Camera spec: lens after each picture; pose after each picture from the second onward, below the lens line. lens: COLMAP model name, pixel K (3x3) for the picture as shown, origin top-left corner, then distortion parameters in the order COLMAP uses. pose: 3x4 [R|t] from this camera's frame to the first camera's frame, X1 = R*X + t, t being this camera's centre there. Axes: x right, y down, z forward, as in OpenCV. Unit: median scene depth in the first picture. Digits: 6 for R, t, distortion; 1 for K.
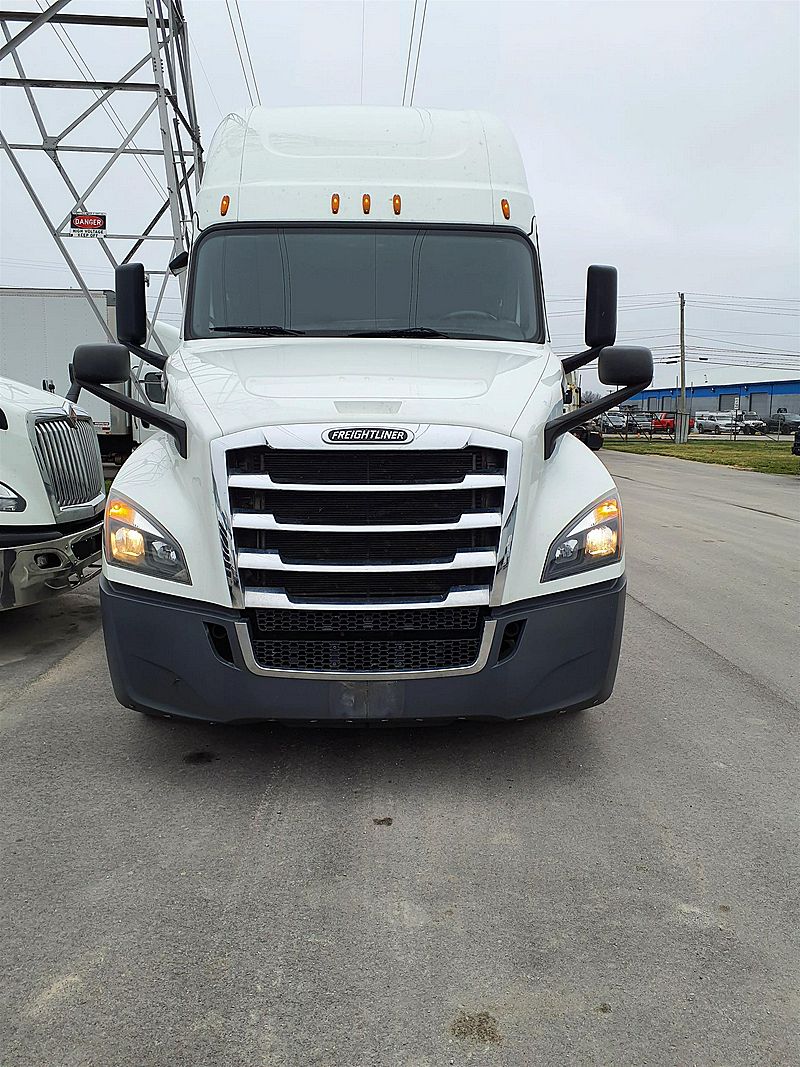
lens RADIAL K [[862.4, 0, 391.4], [0, 862.4, 537.3], [0, 0, 1]] dist [0.044644, -0.048440]
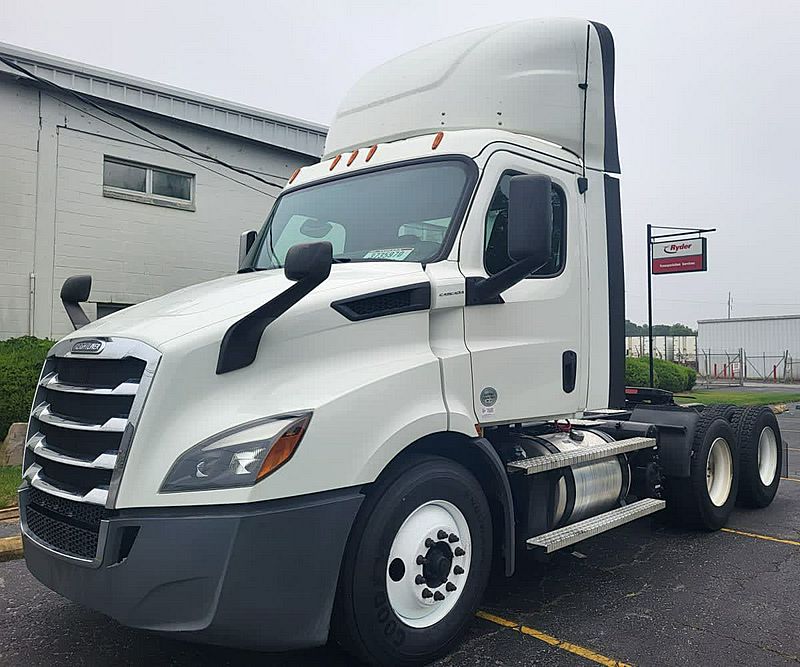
lens RADIAL K [[727.8, 0, 378.2], [0, 727.8, 316.6], [0, 0, 1]] dist [0.043520, 0.007763]
pose [[0.695217, -0.028456, -0.718236, 1.000617], [-0.119024, 0.980865, -0.154070, -0.049620], [0.708877, 0.192599, 0.678527, 0.580439]]
